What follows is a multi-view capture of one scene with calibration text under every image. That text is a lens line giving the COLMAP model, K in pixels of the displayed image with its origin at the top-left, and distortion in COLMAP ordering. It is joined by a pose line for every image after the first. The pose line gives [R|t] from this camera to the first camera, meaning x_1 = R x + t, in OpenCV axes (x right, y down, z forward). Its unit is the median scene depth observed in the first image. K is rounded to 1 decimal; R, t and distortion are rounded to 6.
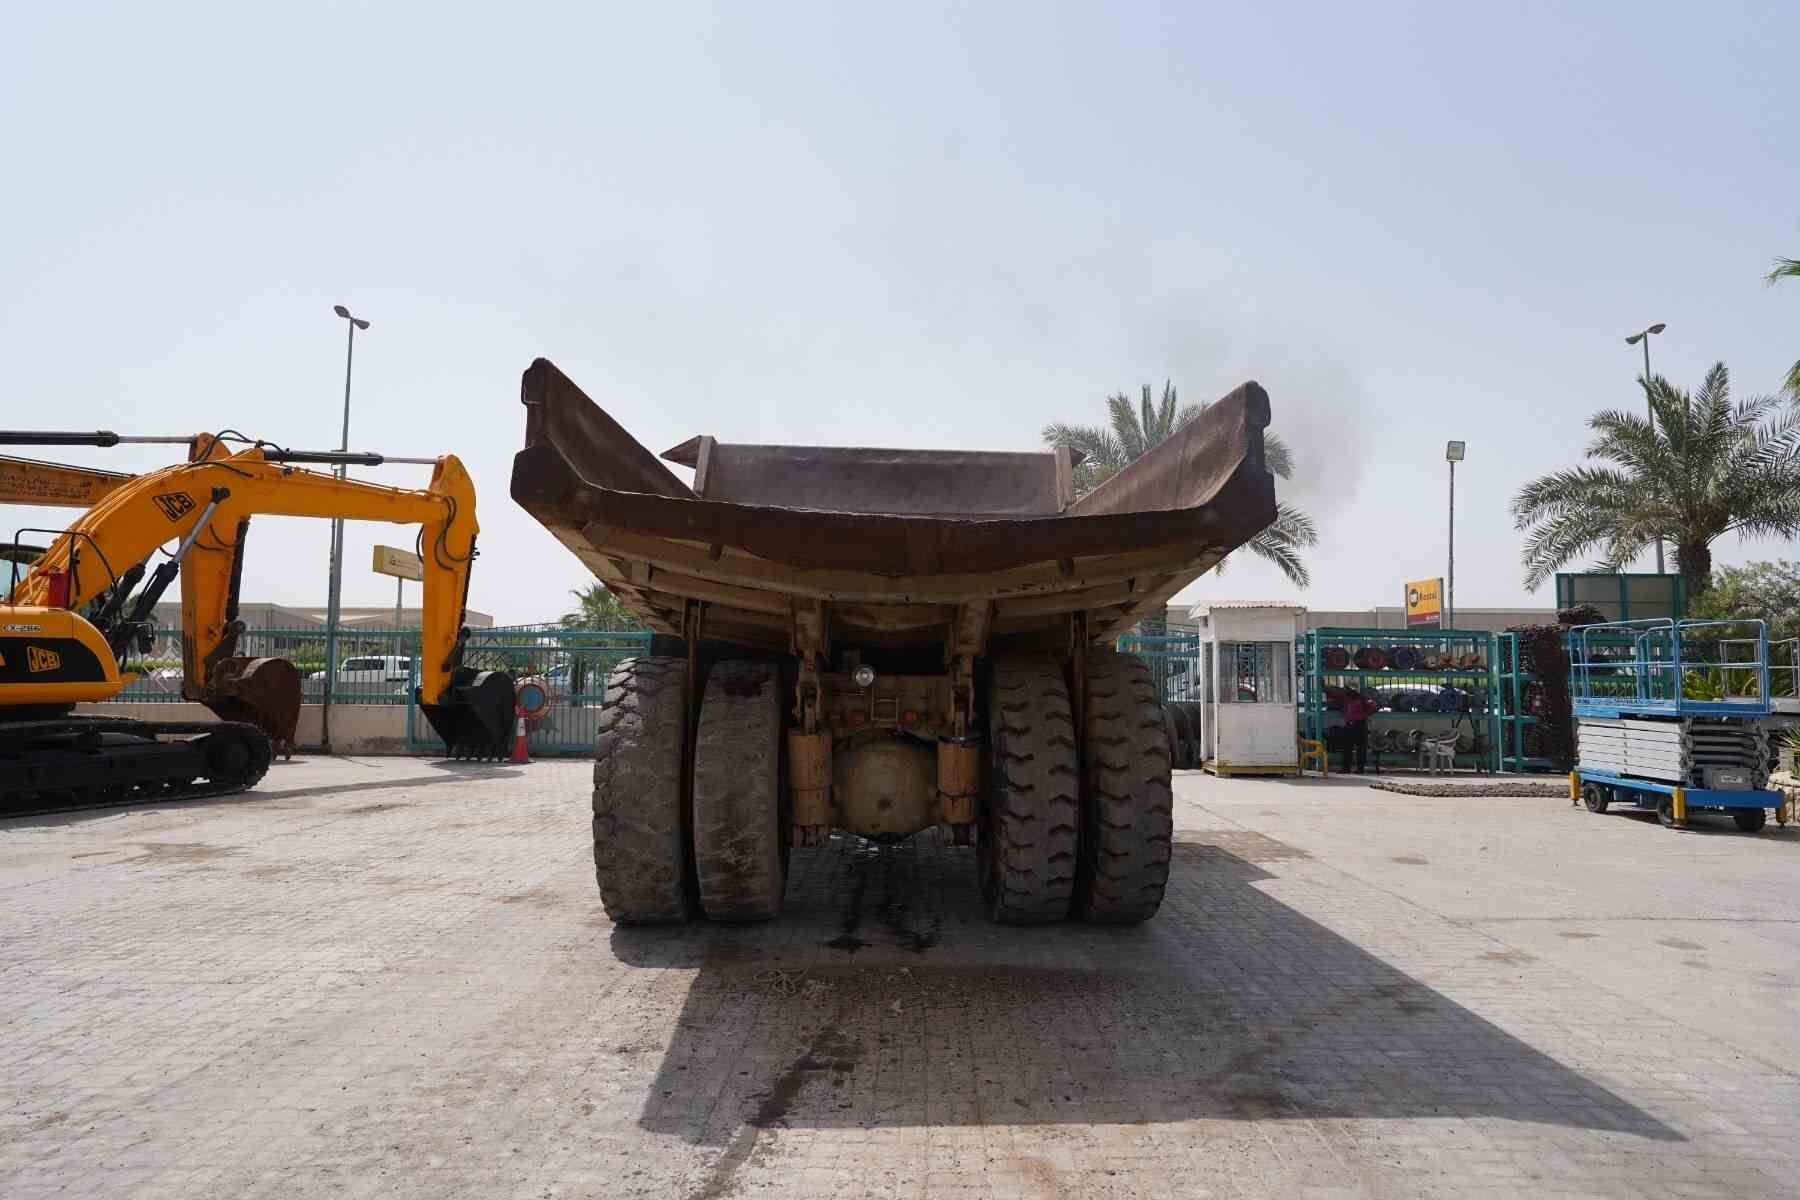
lens RADIAL K [[1423.9, 0, 899.8], [0, 1423.9, 571.4], [0, 0, 1]] dist [-0.002119, 0.000526]
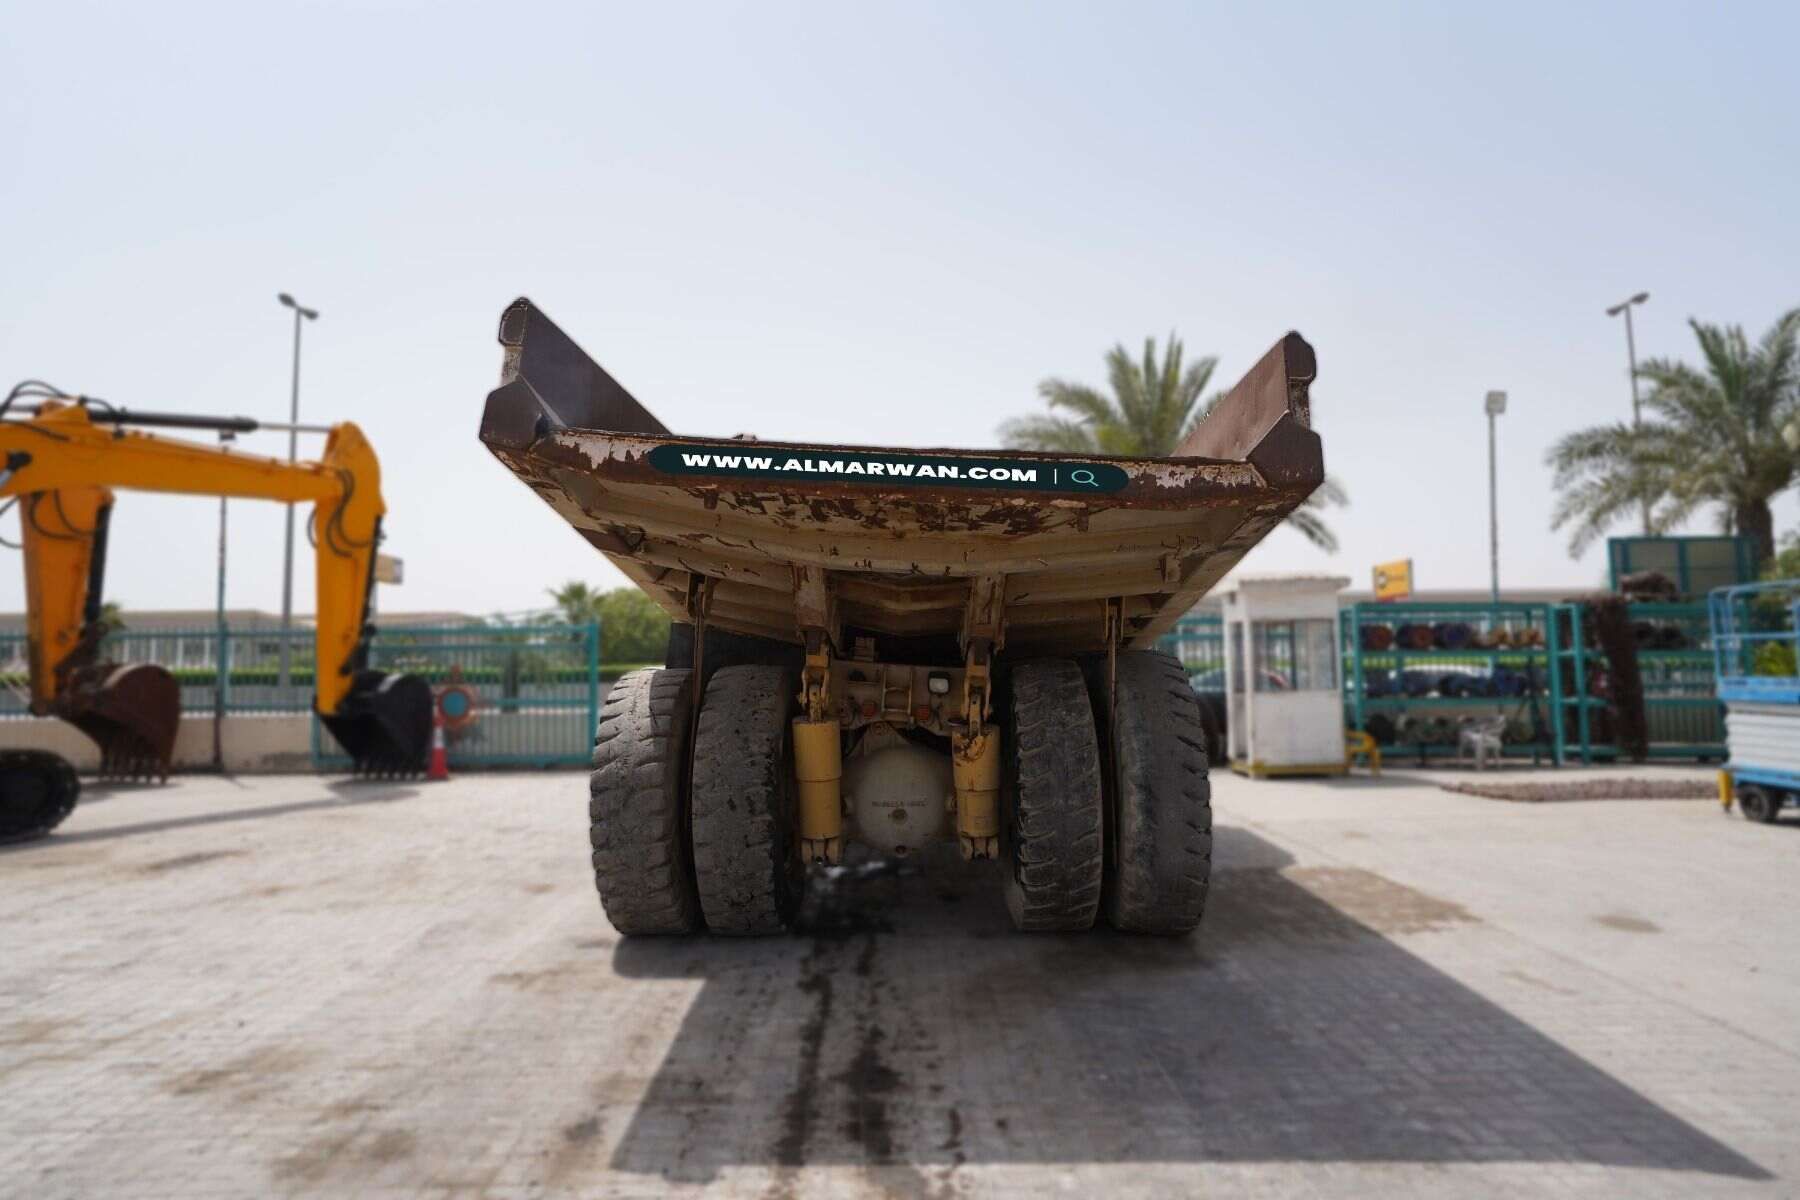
lens RADIAL K [[1086.7, 0, 900.0], [0, 1086.7, 600.0], [0, 0, 1]] dist [0.002493, 0.001404]
pose [[0.999570, -0.021095, 0.020366, 0.000848], [0.020831, 0.999697, 0.013107, 0.023221], [-0.020636, -0.012677, 0.999707, 0.338181]]
